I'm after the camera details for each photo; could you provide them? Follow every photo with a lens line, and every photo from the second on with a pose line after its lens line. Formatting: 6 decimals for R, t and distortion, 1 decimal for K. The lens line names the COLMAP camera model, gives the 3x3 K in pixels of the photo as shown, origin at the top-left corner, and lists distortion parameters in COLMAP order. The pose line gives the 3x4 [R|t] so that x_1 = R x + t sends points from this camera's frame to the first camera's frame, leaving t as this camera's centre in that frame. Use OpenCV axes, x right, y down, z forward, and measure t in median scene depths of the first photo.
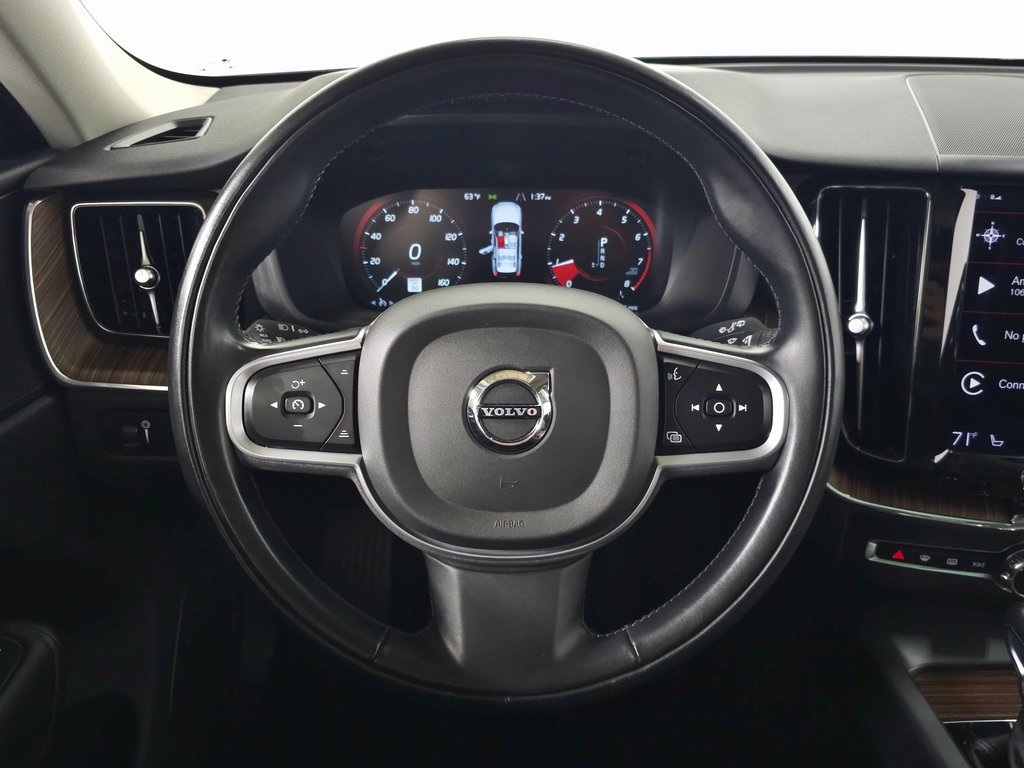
lens RADIAL K [[815.8, 0, 521.5], [0, 815.8, 384.2], [0, 0, 1]] dist [0.024274, -0.015717]
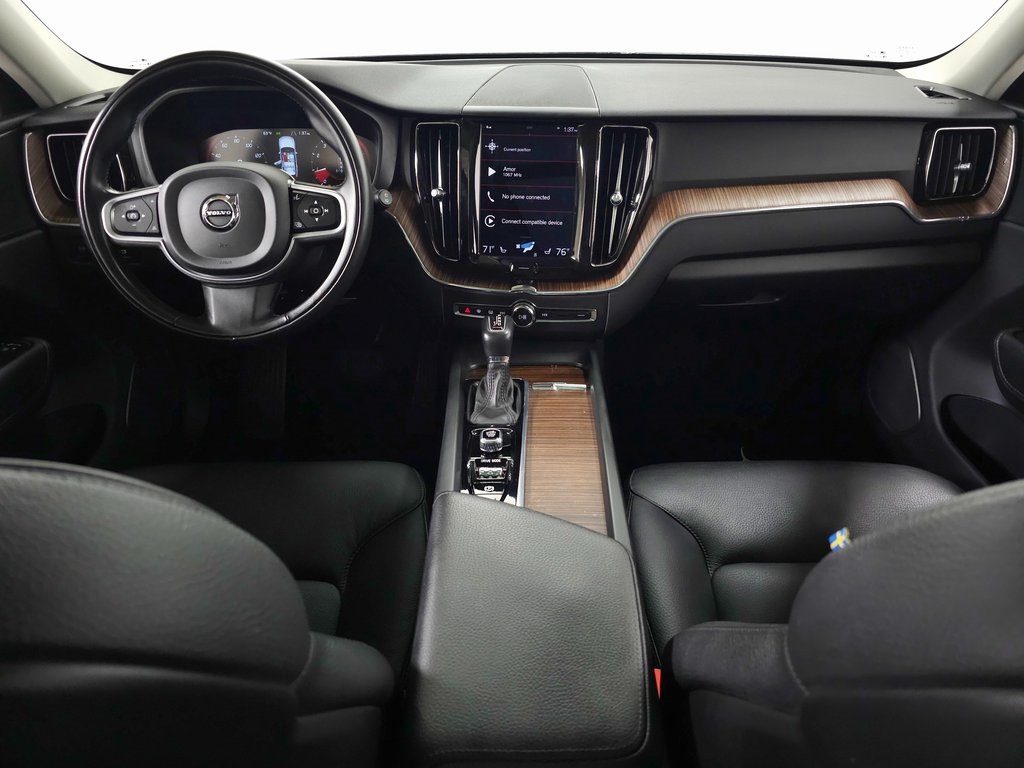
lens RADIAL K [[697.3, 0, 530.1], [0, 697.3, 386.4], [0, 0, 1]] dist [0.044028, -0.048794]
pose [[0.999969, -0.007815, -0.001294, 0.644956], [0.007884, 0.997769, 0.066300, 0.296176], [0.000773, -0.066308, 0.997799, -0.775549]]
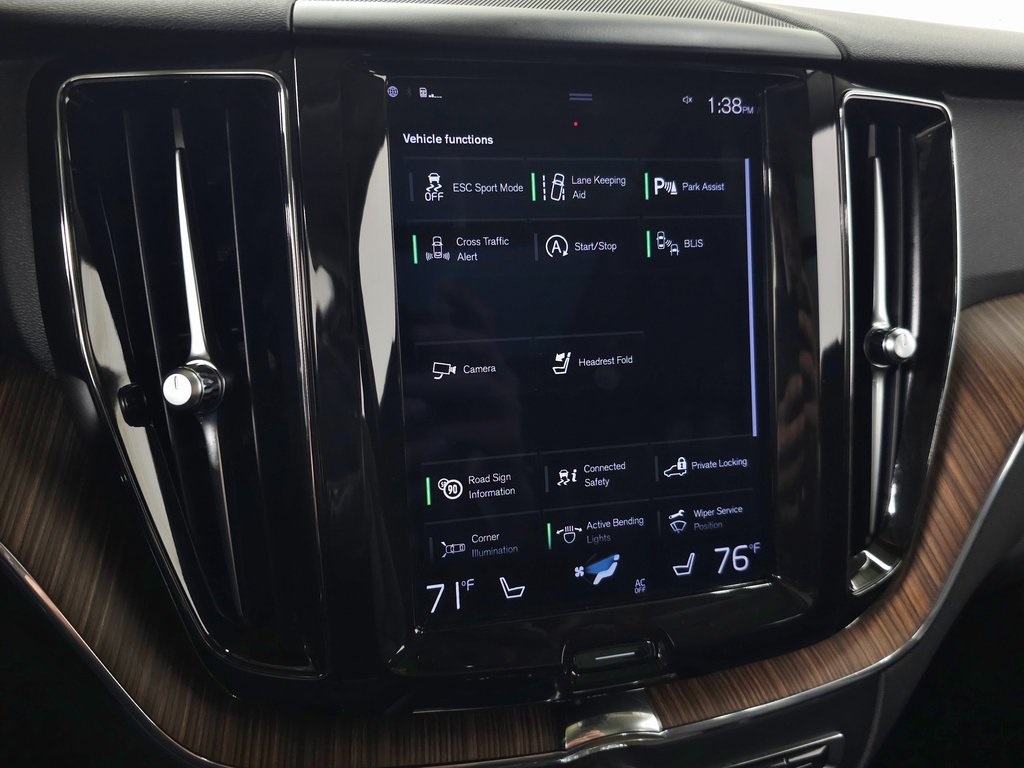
lens RADIAL K [[767.6, 0, 507.6], [0, 767.6, 376.8], [0, 0, 1]] dist [0.014443, -0.005844]
pose [[0.926238, -0.110902, 0.360256, 0.423076], [0.134902, 0.989965, -0.042087, -0.036979], [-0.351973, 0.087582, 0.931904, 0.558266]]
